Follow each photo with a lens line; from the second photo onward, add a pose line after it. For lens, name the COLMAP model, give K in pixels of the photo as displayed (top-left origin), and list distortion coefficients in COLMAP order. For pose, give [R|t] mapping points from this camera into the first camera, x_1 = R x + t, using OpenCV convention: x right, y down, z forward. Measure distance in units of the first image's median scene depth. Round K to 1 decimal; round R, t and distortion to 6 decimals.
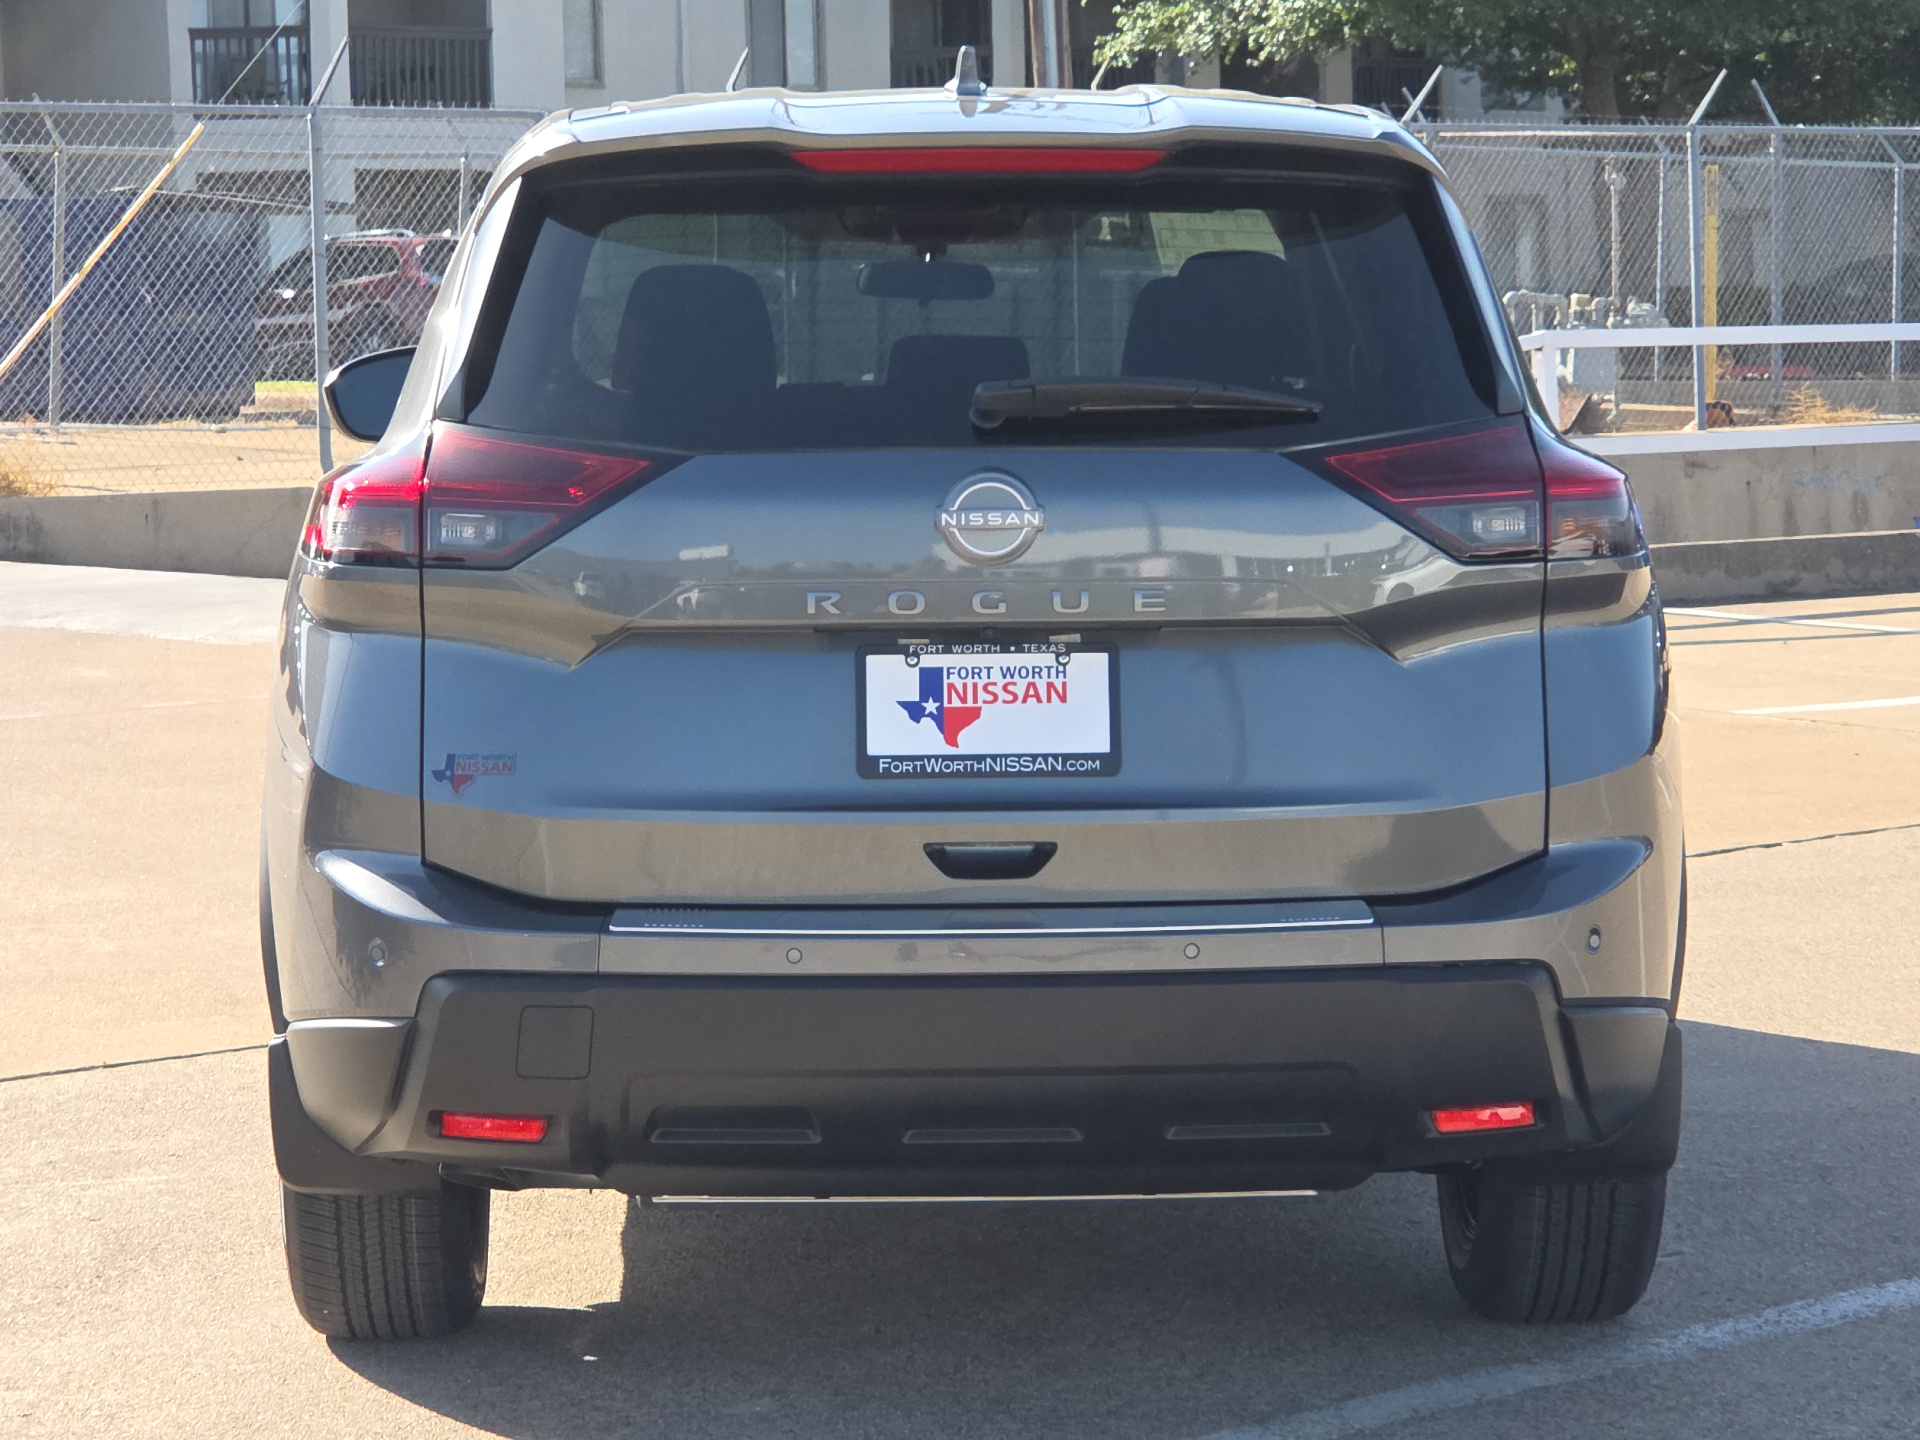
lens RADIAL K [[5570.6, 0, 960.0], [0, 5570.6, 720.0], [0, 0, 1]] dist [-1.317390, 26.392819]
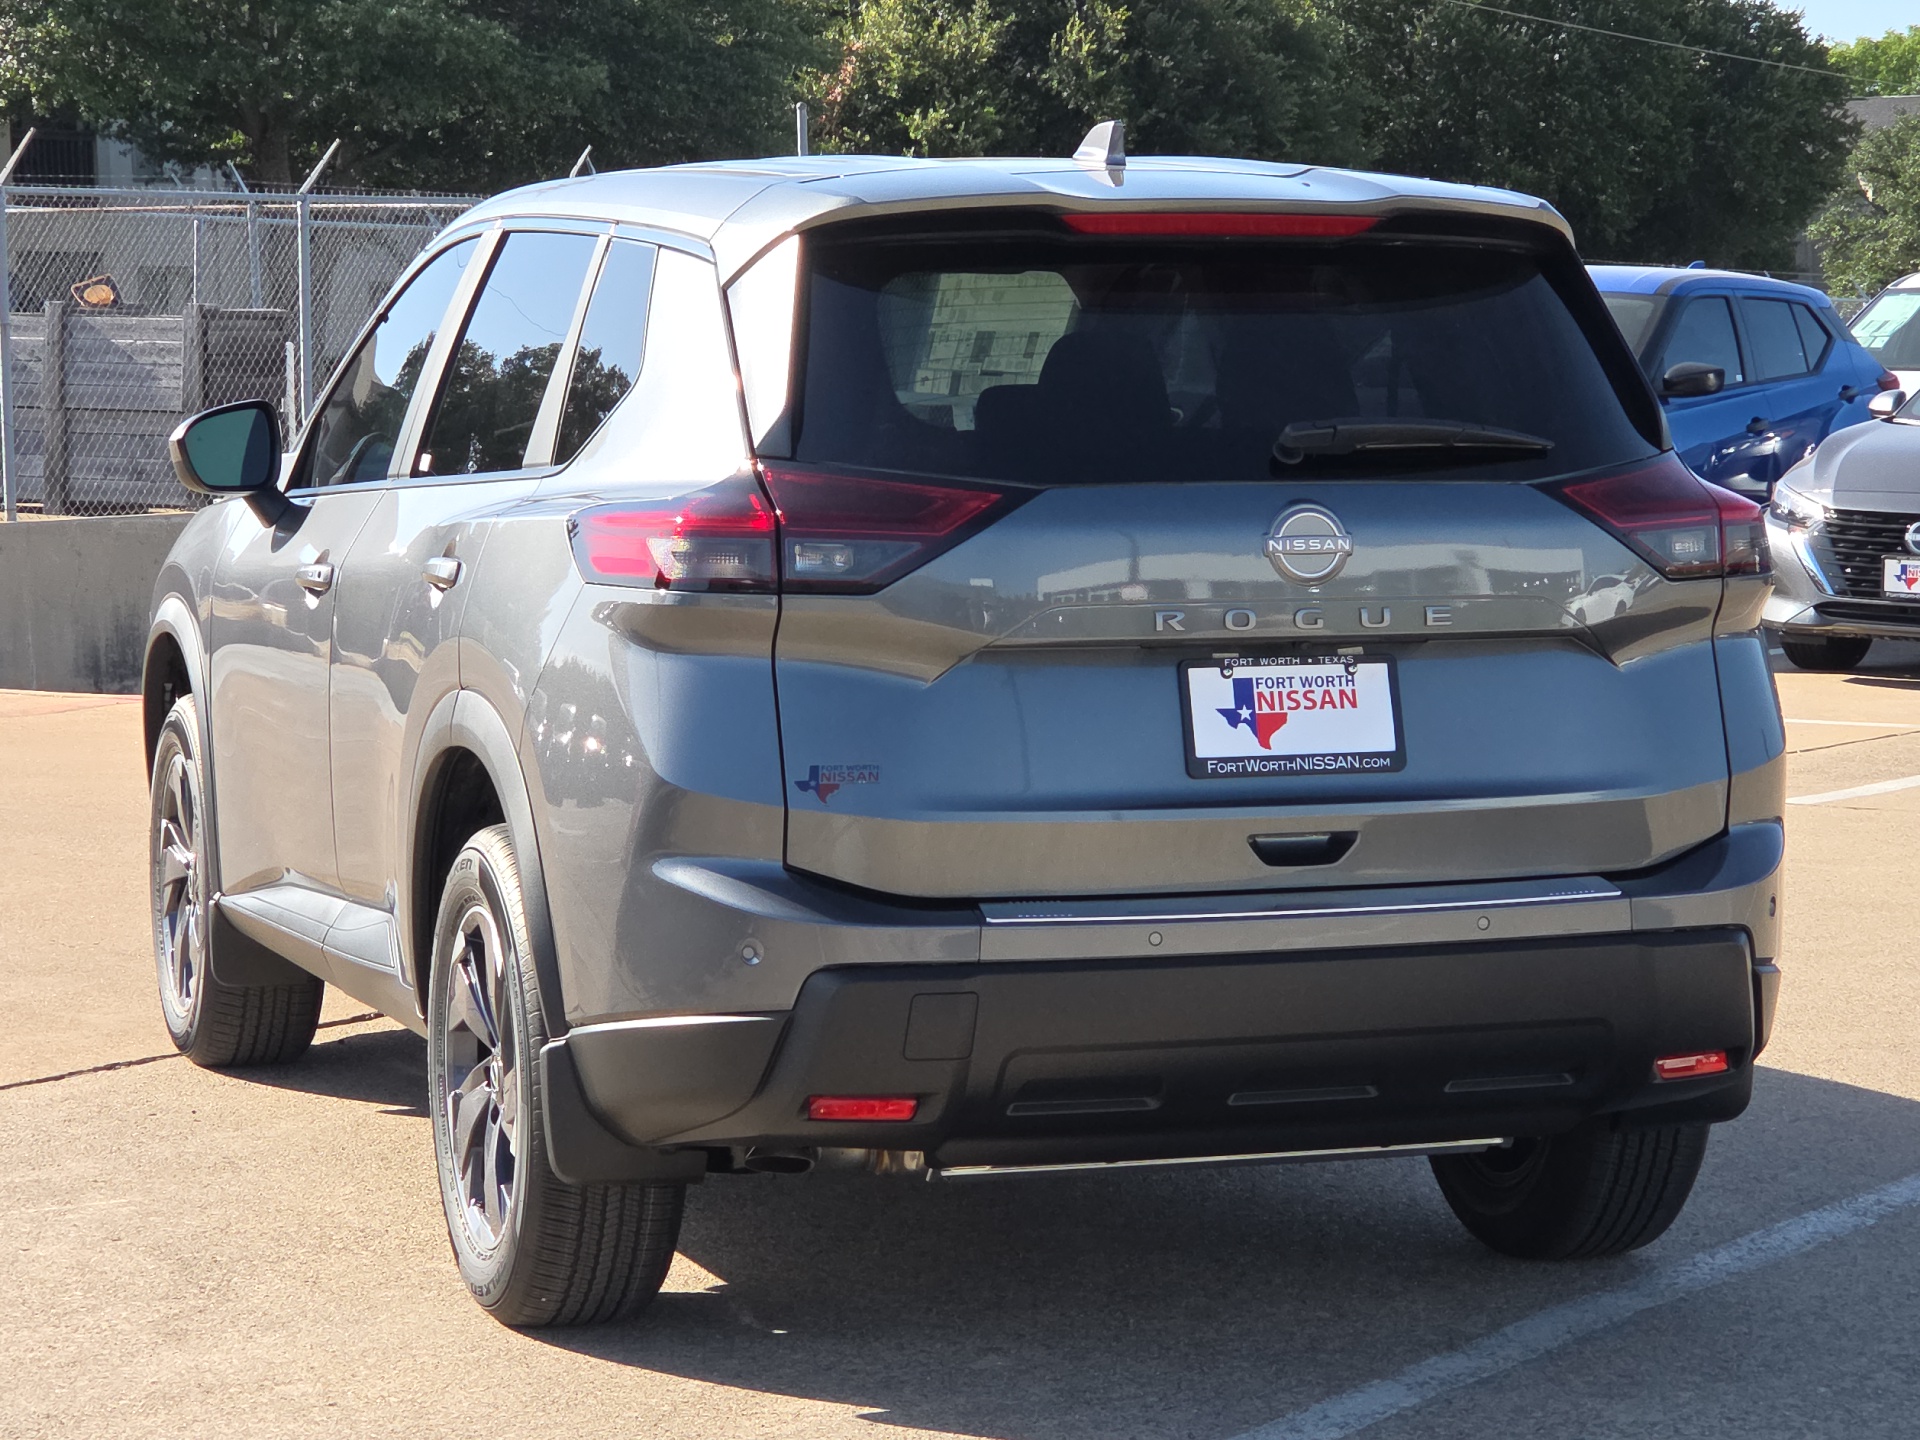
lens RADIAL K [[5570.6, 0, 960.0], [0, 5570.6, 720.0], [0, 0, 1]] dist [-1.317390, 26.392819]
pose [[0.960429, -0.018761, 0.277892, -0.369320], [0.022394, 0.999700, -0.009904, 0.008689], [-0.277623, 0.015735, 0.960561, -0.054595]]
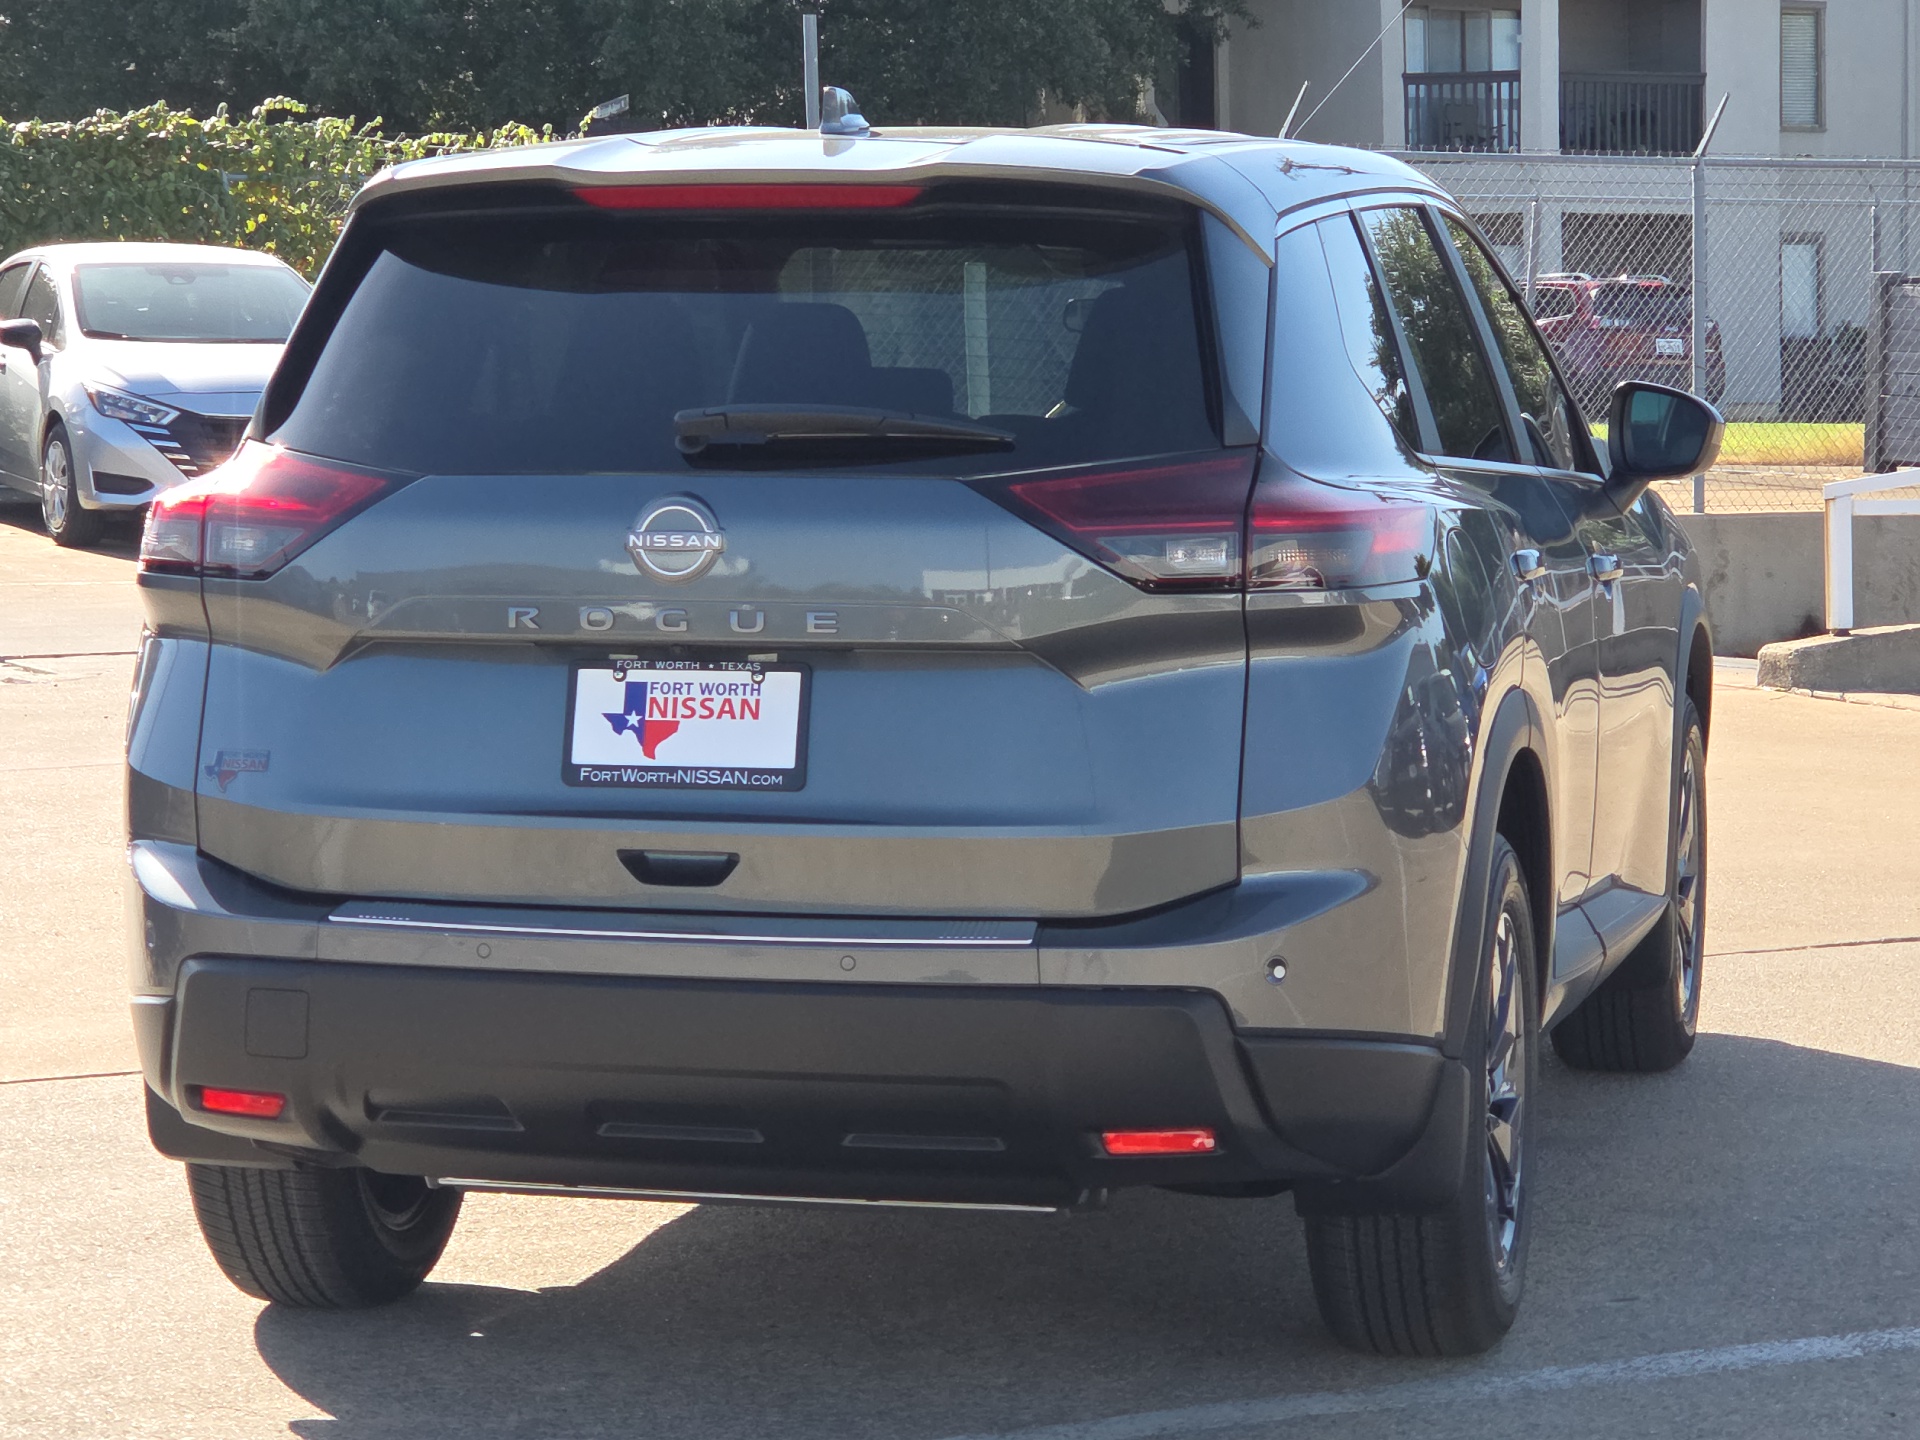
lens RADIAL K [[5570.6, 0, 960.0], [0, 5570.6, 720.0], [0, 0, 1]] dist [-1.317390, 26.392819]
pose [[0.966348, 0.028381, -0.255669, 0.320207], [-0.030417, 0.999529, -0.004010, 0.000028], [0.255435, 0.011651, 0.966756, 0.007467]]
